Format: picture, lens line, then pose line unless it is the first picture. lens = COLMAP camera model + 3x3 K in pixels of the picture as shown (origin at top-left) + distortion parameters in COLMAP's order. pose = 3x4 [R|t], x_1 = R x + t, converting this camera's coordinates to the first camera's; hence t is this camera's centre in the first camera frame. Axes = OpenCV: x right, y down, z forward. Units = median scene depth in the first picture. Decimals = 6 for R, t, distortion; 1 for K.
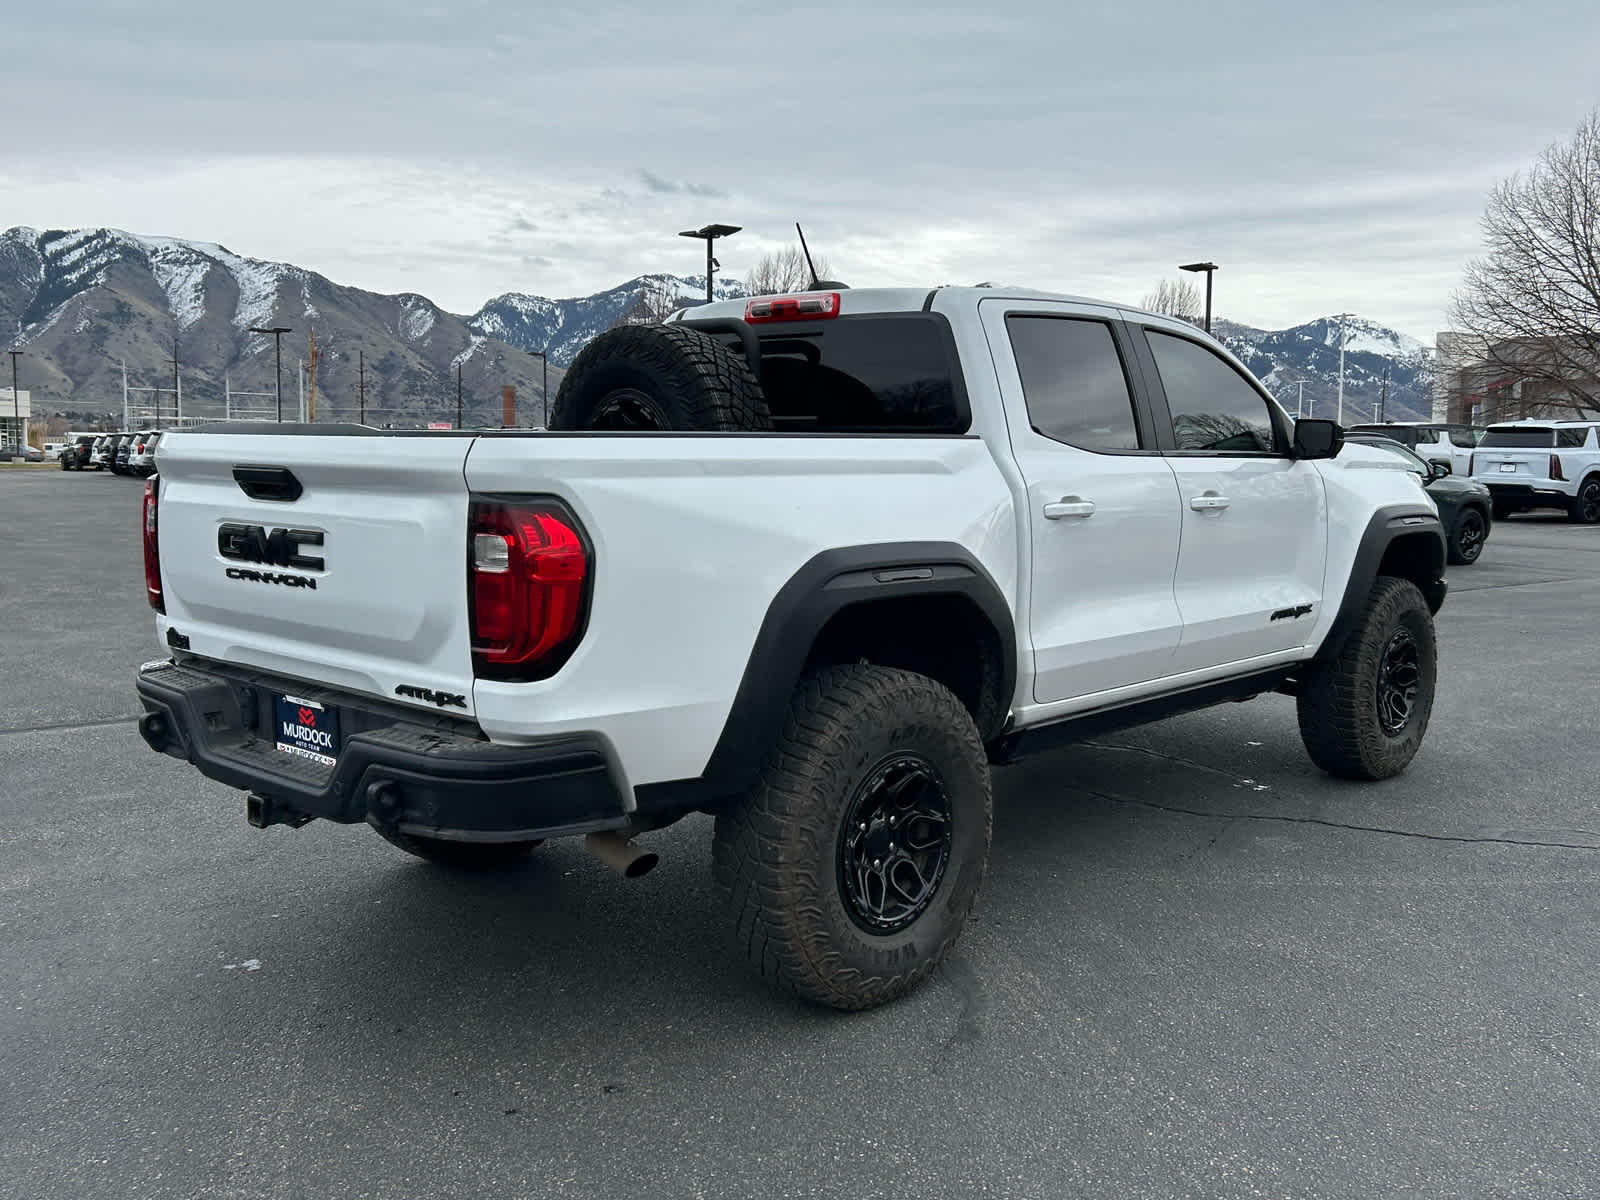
lens RADIAL K [[1480.4, 0, 800.0], [0, 1480.4, 600.0], [0, 0, 1]] dist [0.125996, -0.221943]
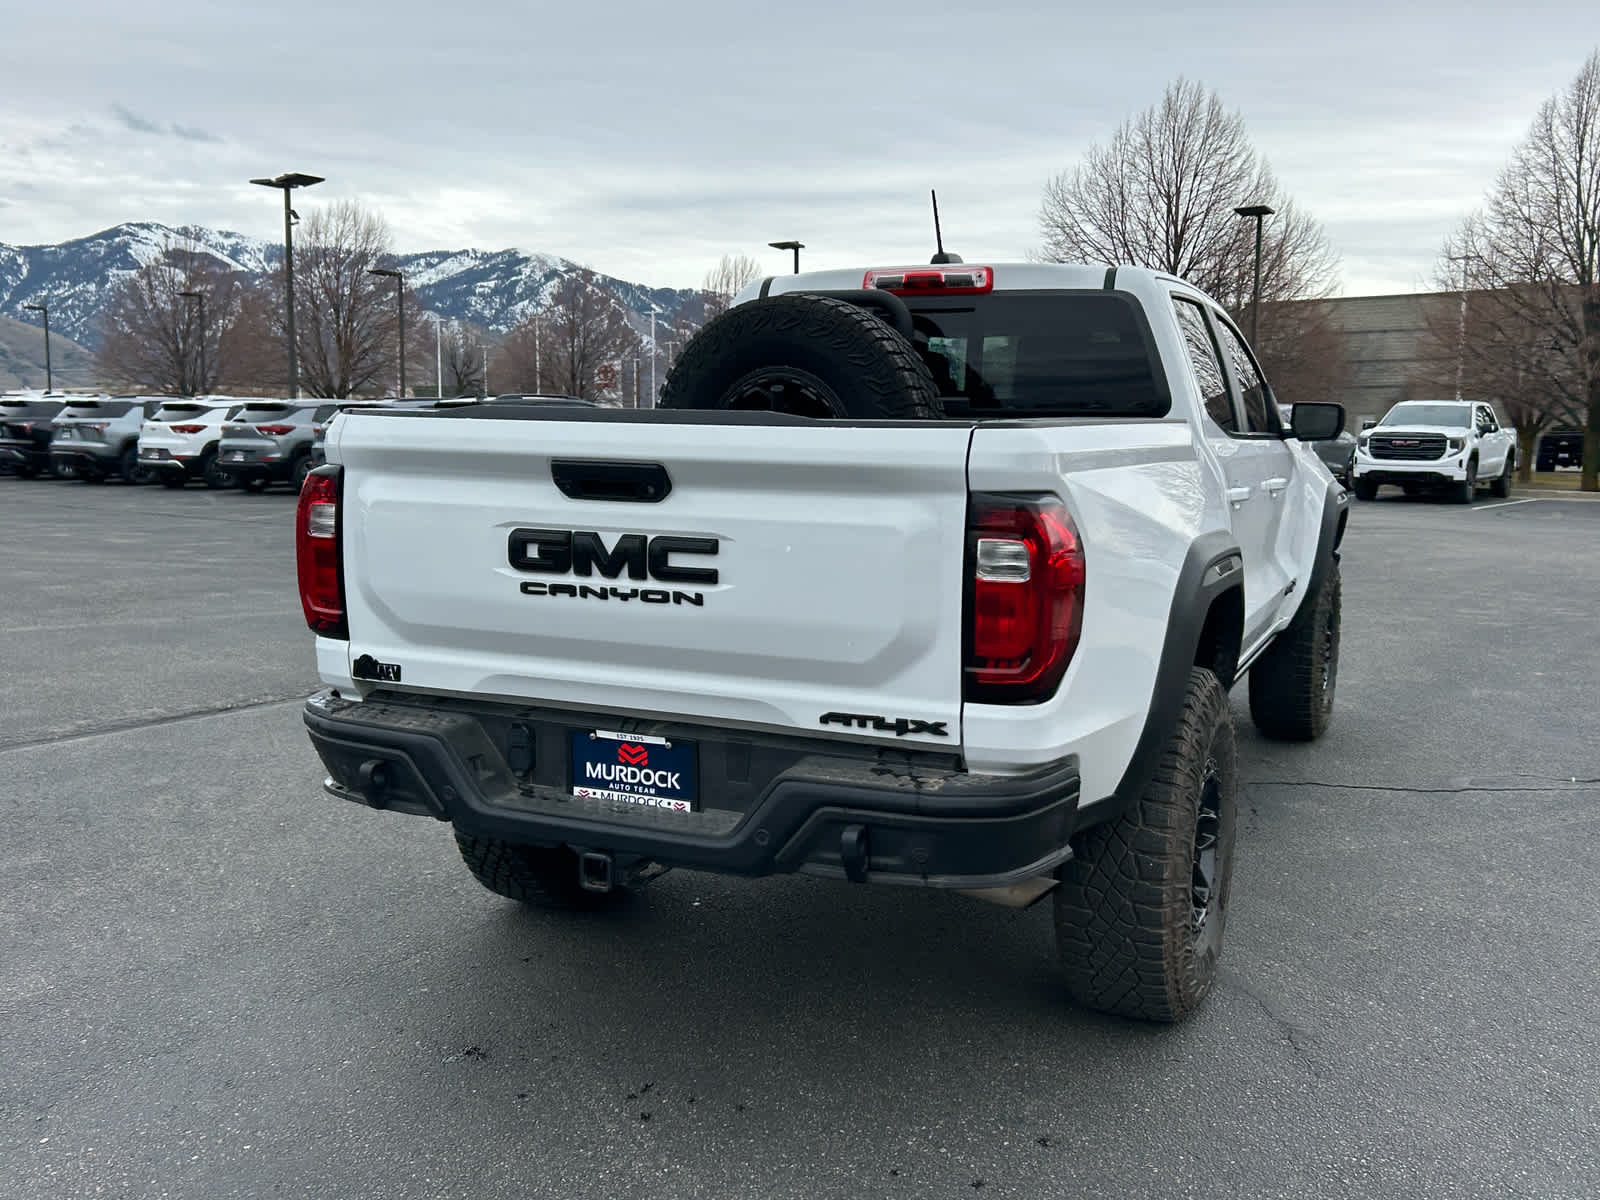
lens RADIAL K [[1480.4, 0, 800.0], [0, 1480.4, 600.0], [0, 0, 1]] dist [0.125996, -0.221943]
pose [[0.948957, -0.035459, 0.313407, -0.496838], [0.029205, 0.999270, 0.024628, -0.027463], [-0.314051, -0.014217, 0.949300, 0.170362]]
